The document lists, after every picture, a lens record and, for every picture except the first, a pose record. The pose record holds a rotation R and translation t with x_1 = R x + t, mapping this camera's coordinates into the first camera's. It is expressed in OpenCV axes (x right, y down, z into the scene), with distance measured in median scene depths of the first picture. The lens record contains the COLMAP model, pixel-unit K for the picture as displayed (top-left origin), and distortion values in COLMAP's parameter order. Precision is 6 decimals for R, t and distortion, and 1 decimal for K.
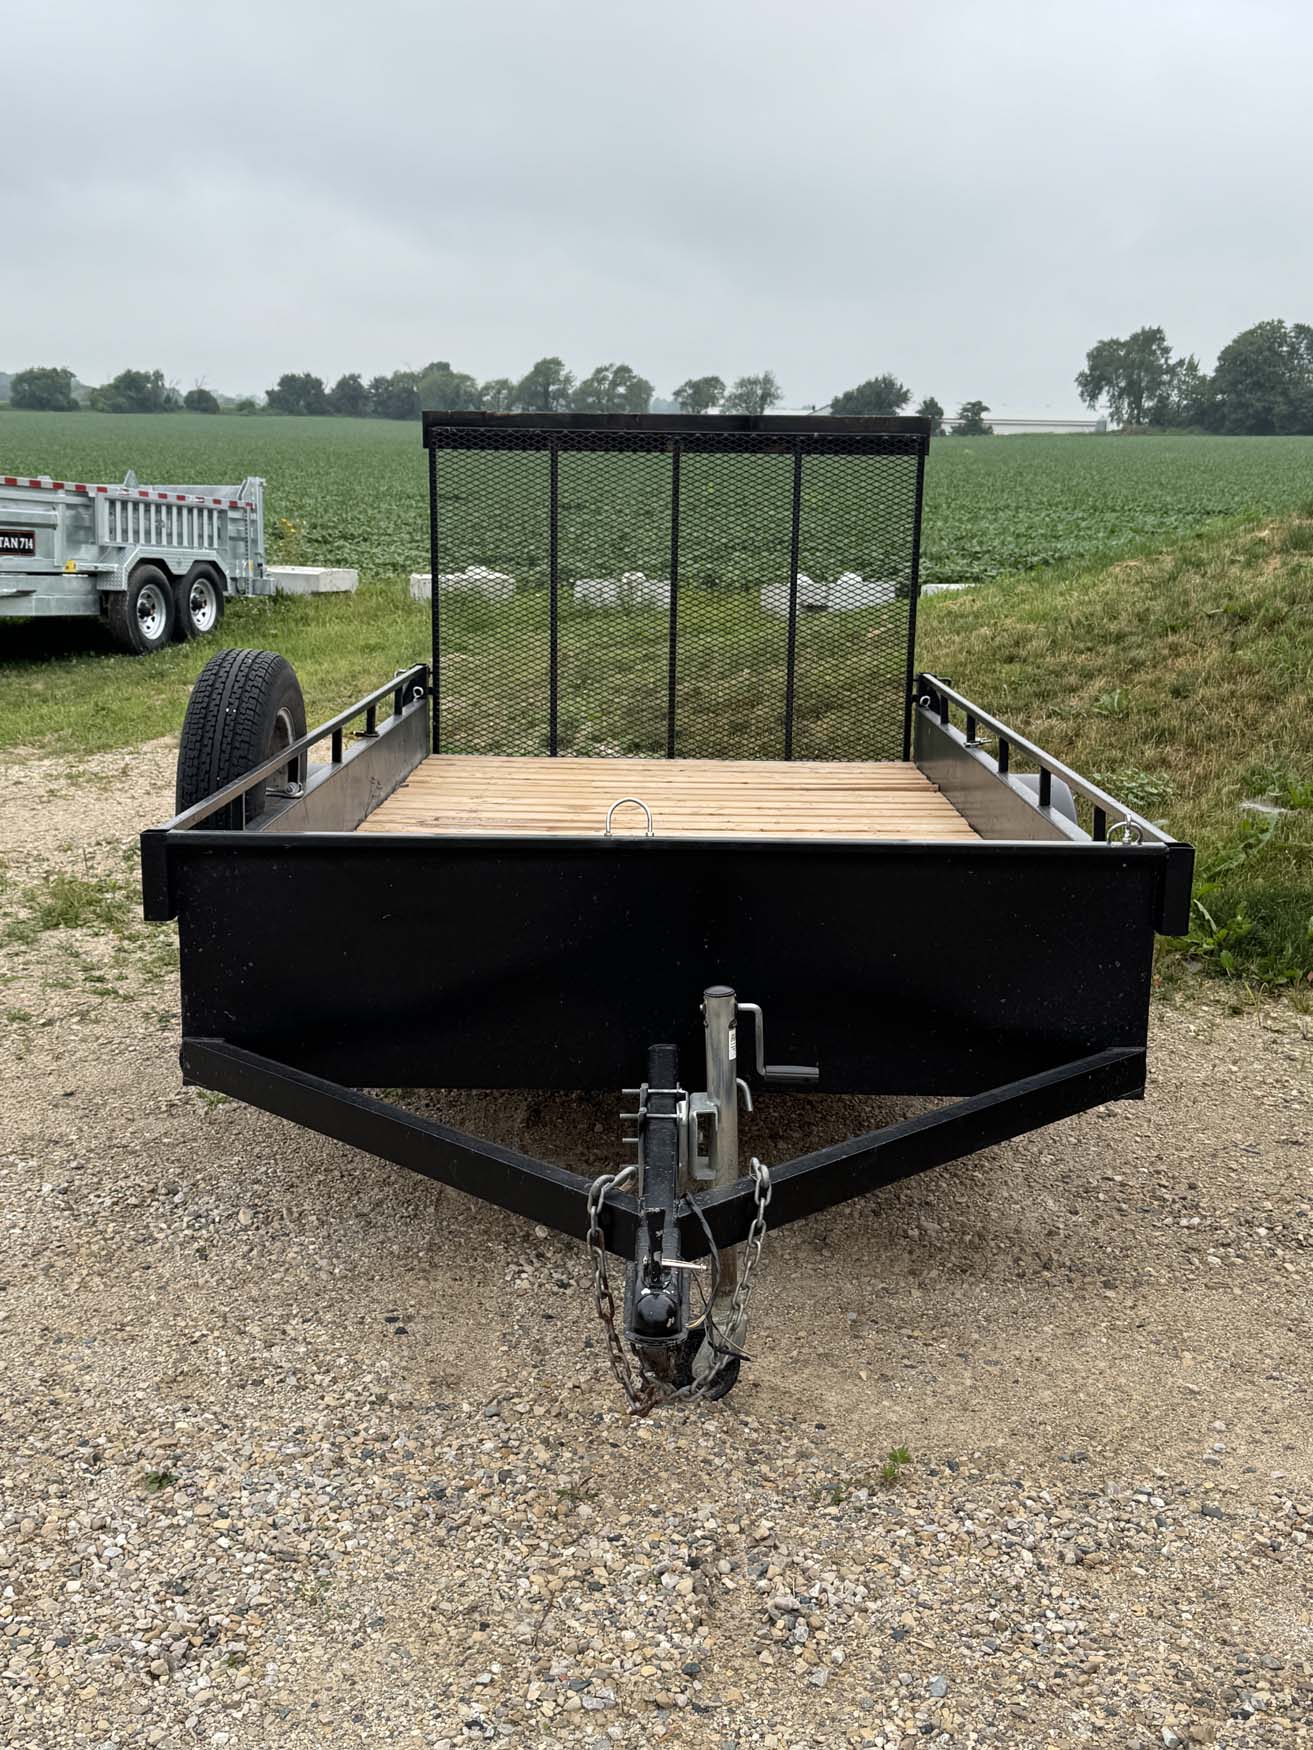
lens RADIAL K [[1906.1, 0, 656.5], [0, 1906.1, 875.0], [0, 0, 1]] dist [0.189296, -0.413113]
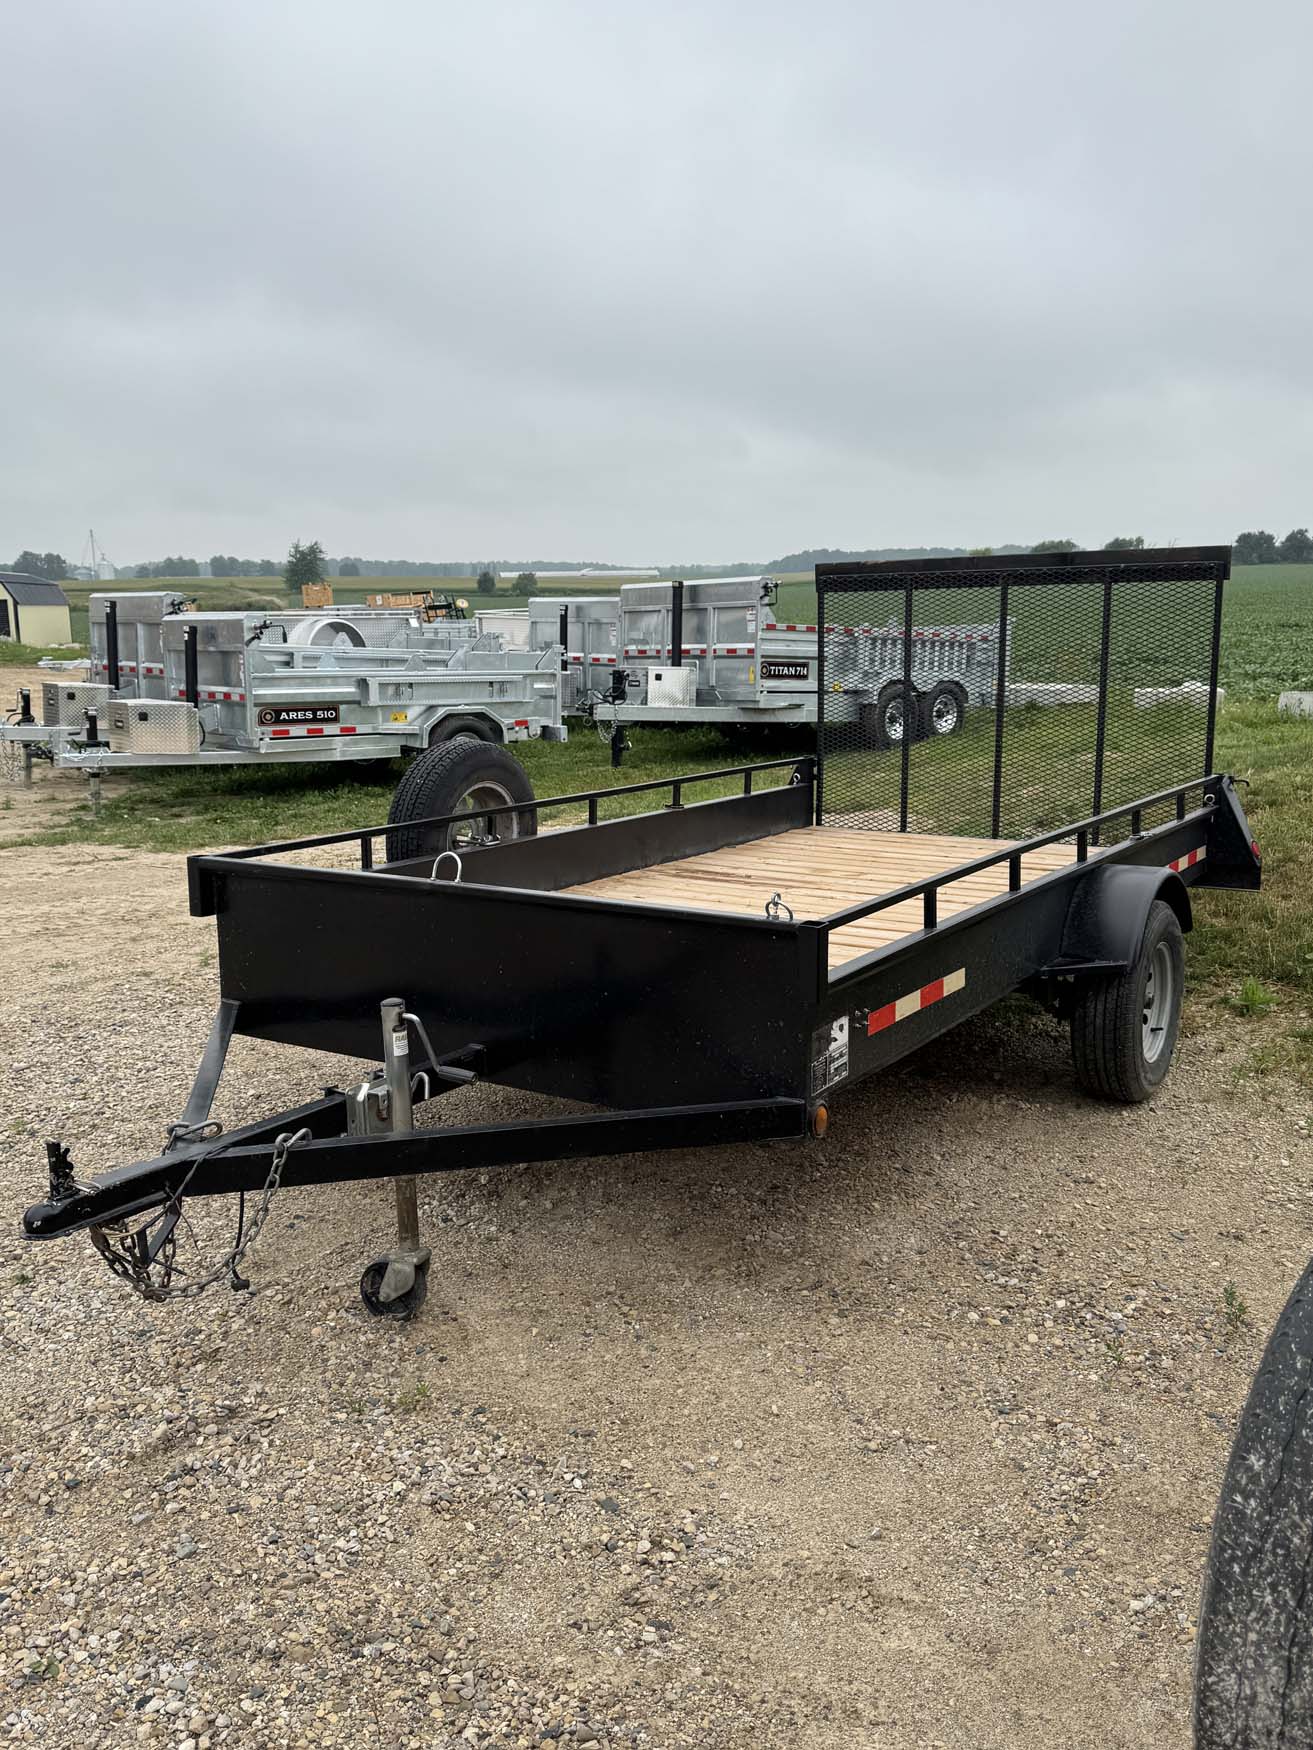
lens RADIAL K [[1434.2, 0, 662.6], [0, 1434.2, 872.6], [0, 0, 1]] dist [0.218332, -0.516699]
pose [[0.847391, 0.066827, -0.526747, 0.198996], [-0.083138, 0.996511, -0.007321, -0.009914], [0.524420, 0.049996, 0.849991, 0.072925]]
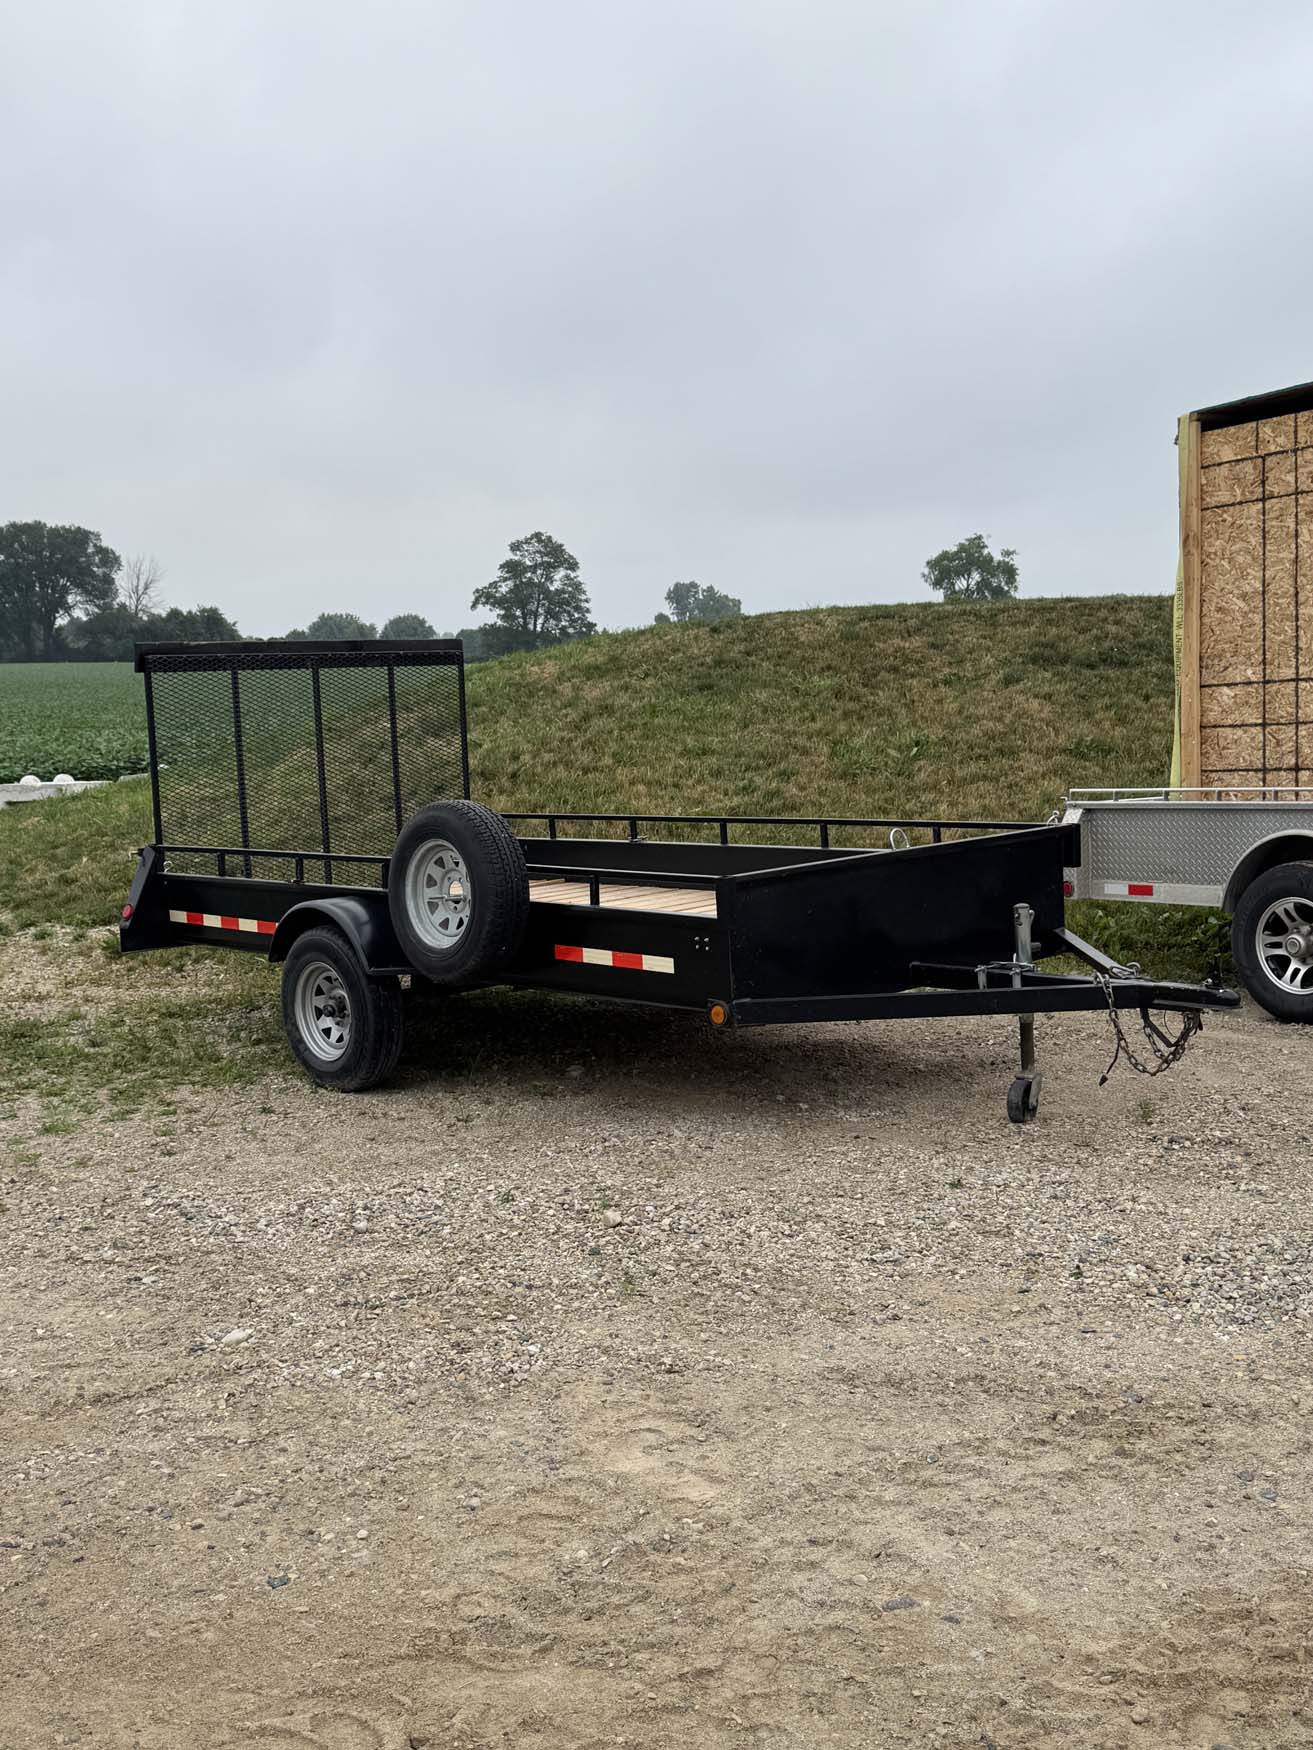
lens RADIAL K [[1806.8, 0, 656.5], [0, 1806.8, 875.0], [0, 0, 1]] dist [0.156966, -0.018607]
pose [[0.714997, -0.117188, 0.689236, -0.438150], [0.191427, 0.980992, -0.031788, 0.004509], [-0.672410, 0.154667, 0.723839, -0.034846]]
